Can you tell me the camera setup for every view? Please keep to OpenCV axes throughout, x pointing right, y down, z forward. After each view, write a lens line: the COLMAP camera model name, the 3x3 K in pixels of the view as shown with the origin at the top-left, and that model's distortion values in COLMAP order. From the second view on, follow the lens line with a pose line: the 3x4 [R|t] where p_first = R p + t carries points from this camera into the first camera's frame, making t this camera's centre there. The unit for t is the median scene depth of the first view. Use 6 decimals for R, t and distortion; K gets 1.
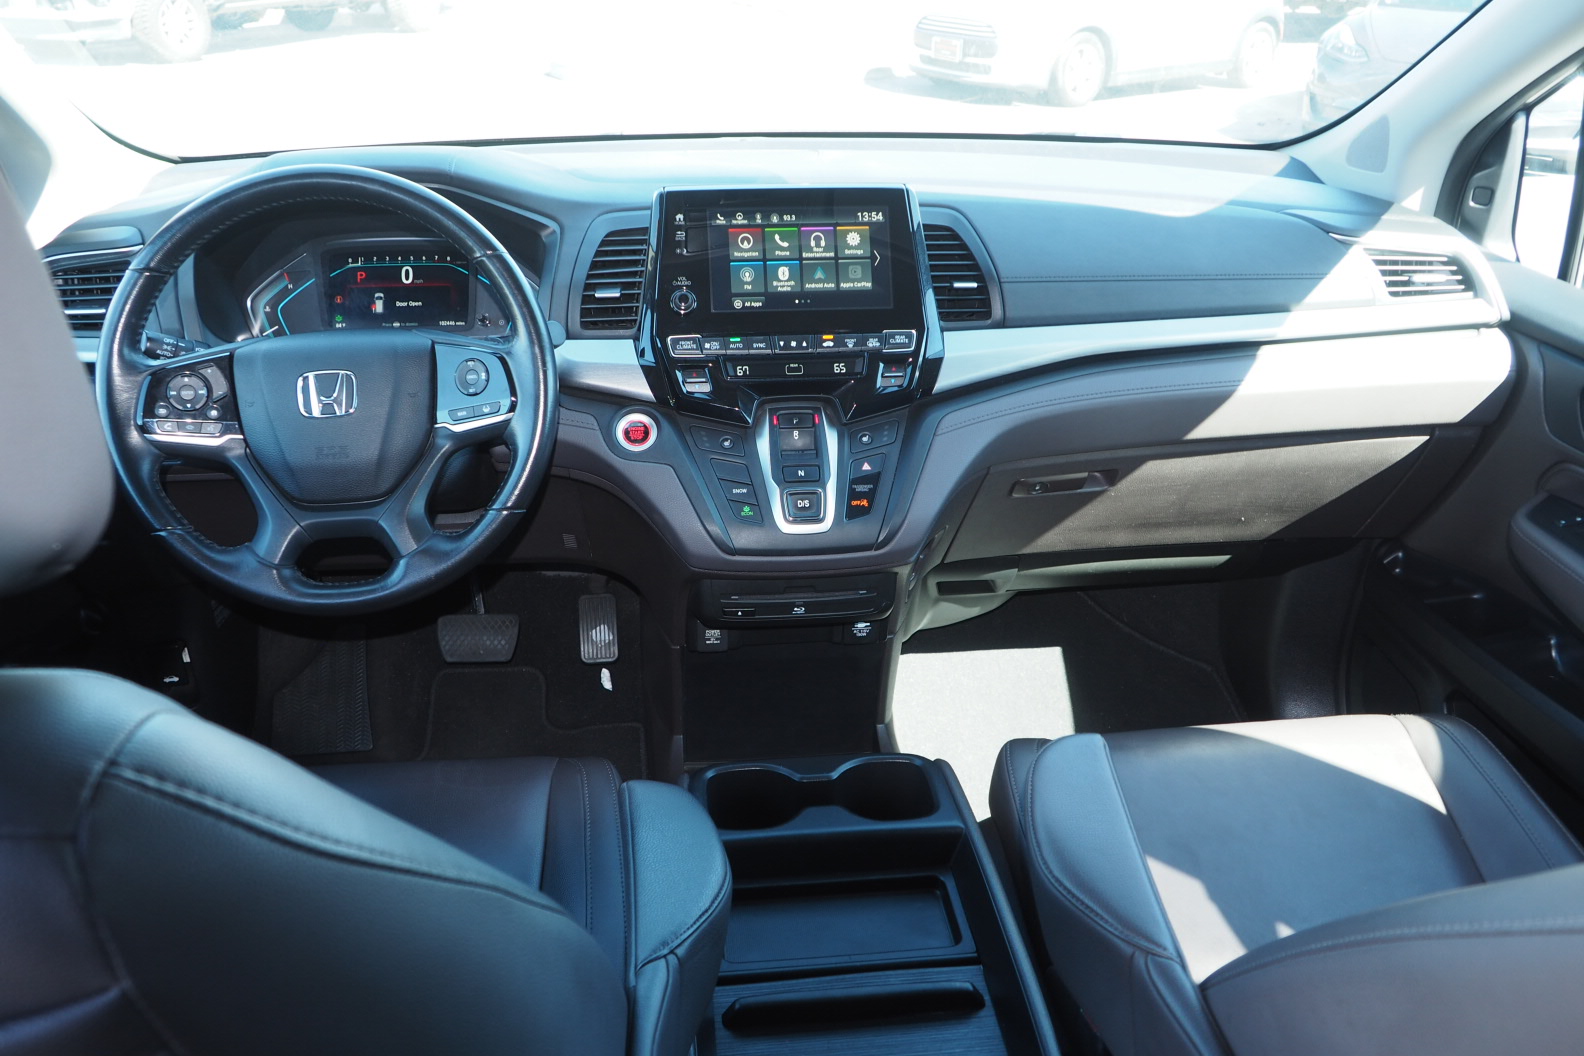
lens RADIAL K [[1246.8, 0, 792.0], [0, 1246.8, 528.0], [0, 0, 1]] dist [-0.006182, 0.003146]
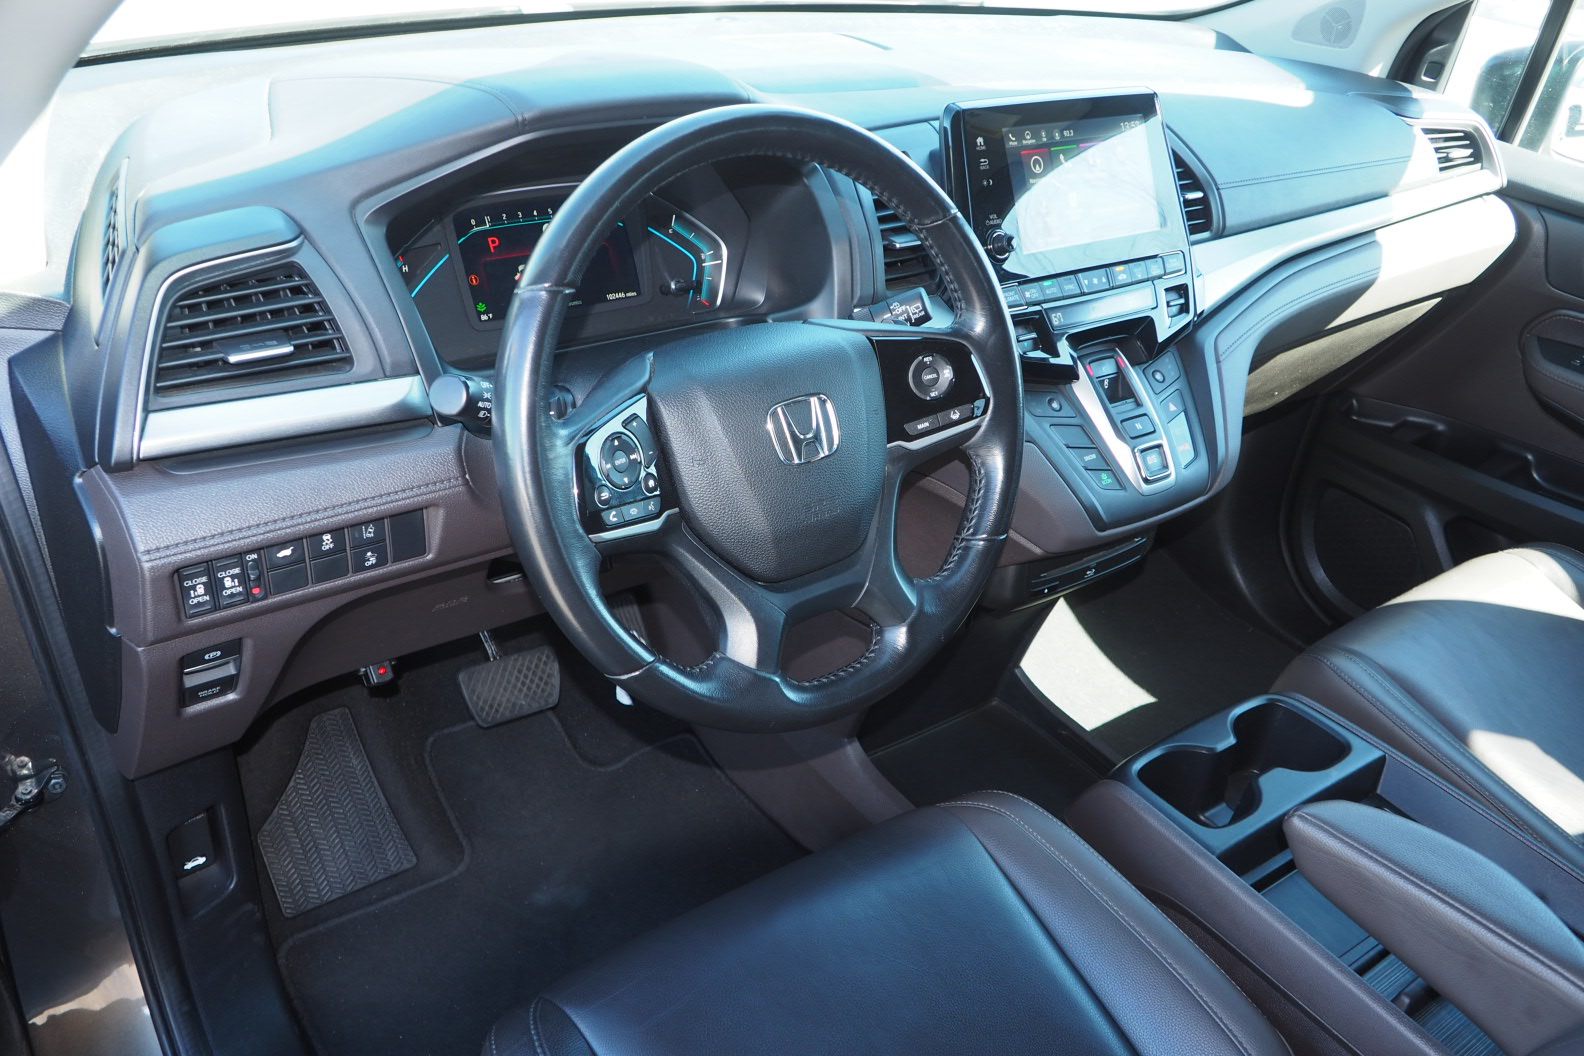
lens RADIAL K [[1303.8, 0, 792.0], [0, 1303.8, 528.0], [0, 0, 1]] dist [-0.011025, -0.004679]
pose [[0.861543, -0.197918, 0.467517, -0.639127], [0.145839, 0.978549, 0.145506, -0.140361], [-0.486287, -0.057178, 0.871927, 0.291812]]
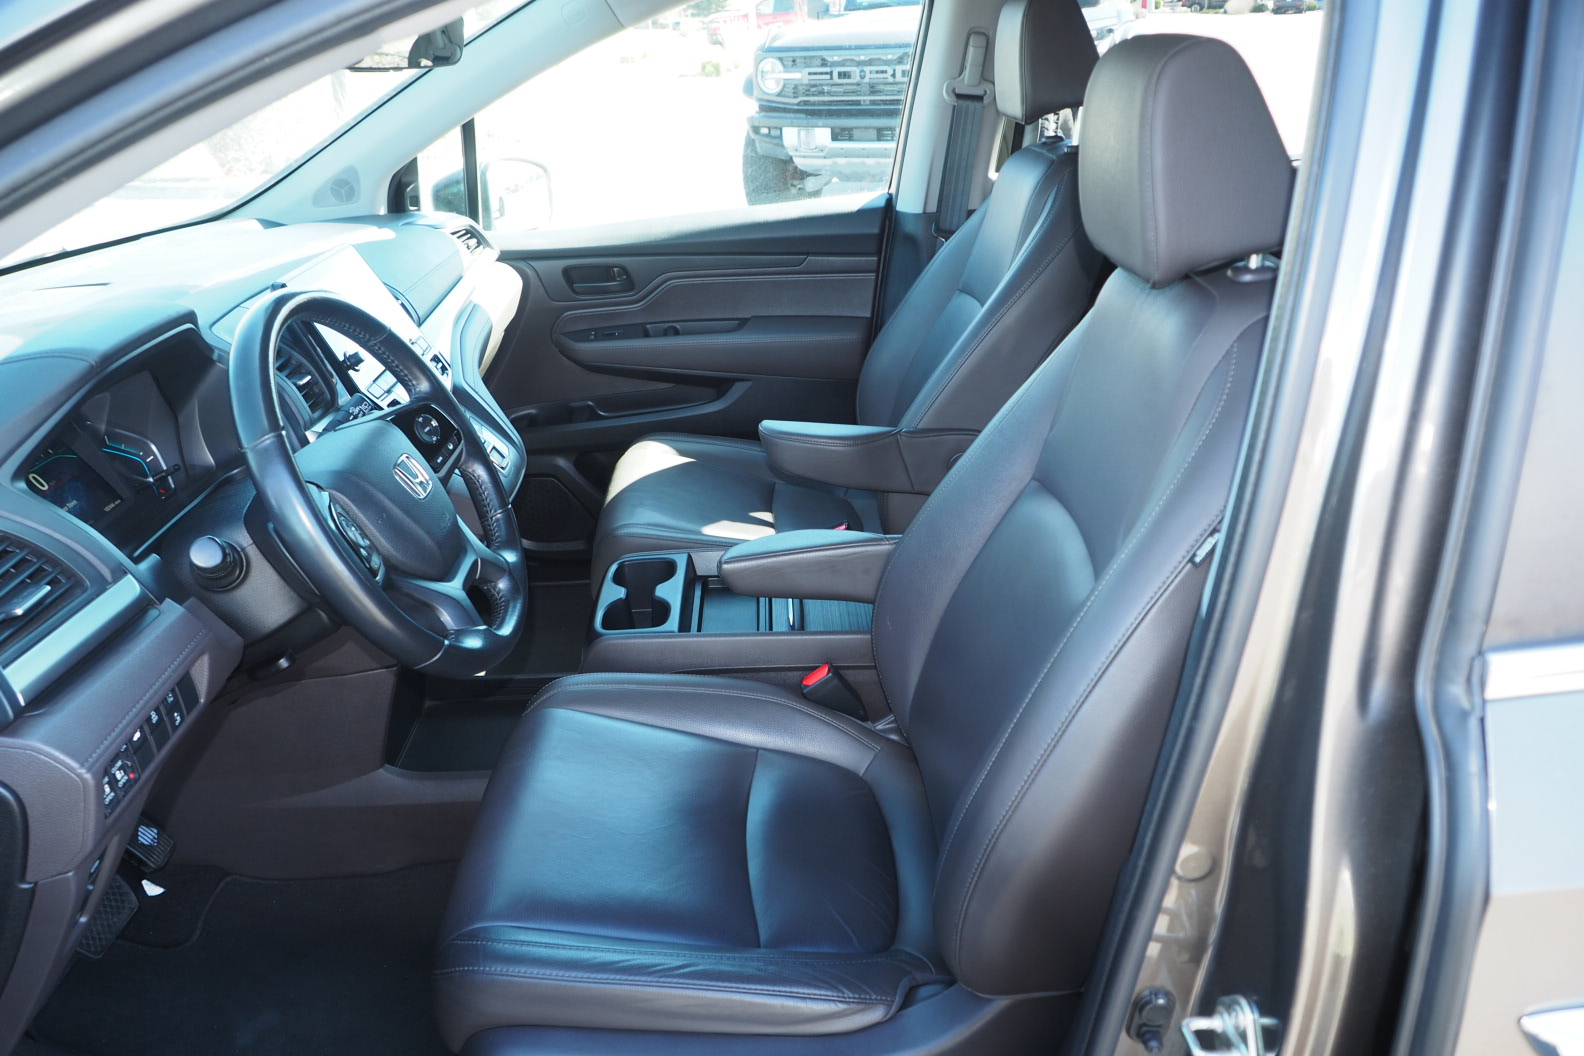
lens RADIAL K [[1120.3, 0, 792.0], [0, 1120.3, 528.0], [0, 0, 1]] dist [-0.036853, 0.002114]
pose [[0.081978, -0.424486, 0.901716, -1.053803], [0.472805, 0.813033, 0.339754, -0.209295], [-0.877346, 0.398483, 0.267350, 0.398722]]
